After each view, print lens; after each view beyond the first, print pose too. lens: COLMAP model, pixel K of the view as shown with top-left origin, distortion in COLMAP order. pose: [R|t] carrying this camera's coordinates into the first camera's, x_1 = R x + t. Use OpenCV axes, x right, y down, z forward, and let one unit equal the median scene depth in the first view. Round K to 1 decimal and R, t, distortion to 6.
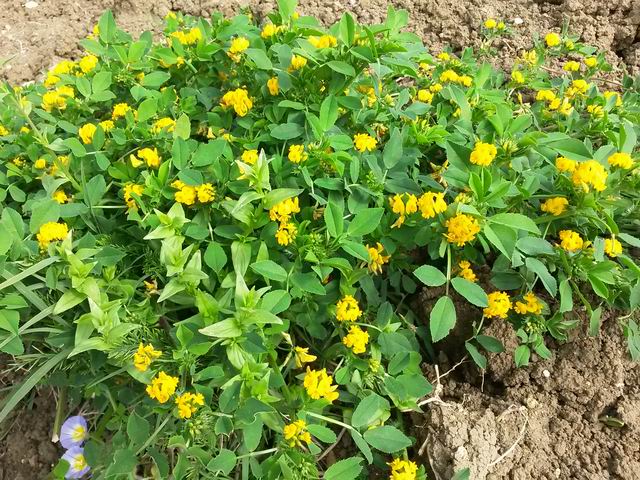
lens RADIAL K [[526.1, 0, 320.1], [0, 526.1, 241.2], [0, 0, 1]] dist [-0.004199, 0.005442]
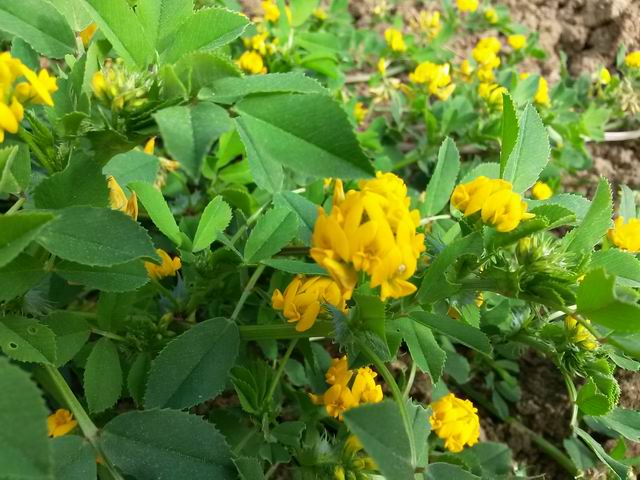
lens RADIAL K [[526.1, 0, 320.1], [0, 526.1, 239.0], [0, 0, 1]] dist [-0.004199, 0.005442]
pose [[0.985605, 0.132580, 0.104908, 0.181075], [-0.132368, 0.991160, -0.009010, -0.047000], [-0.105175, -0.005006, 0.994441, 0.284649]]
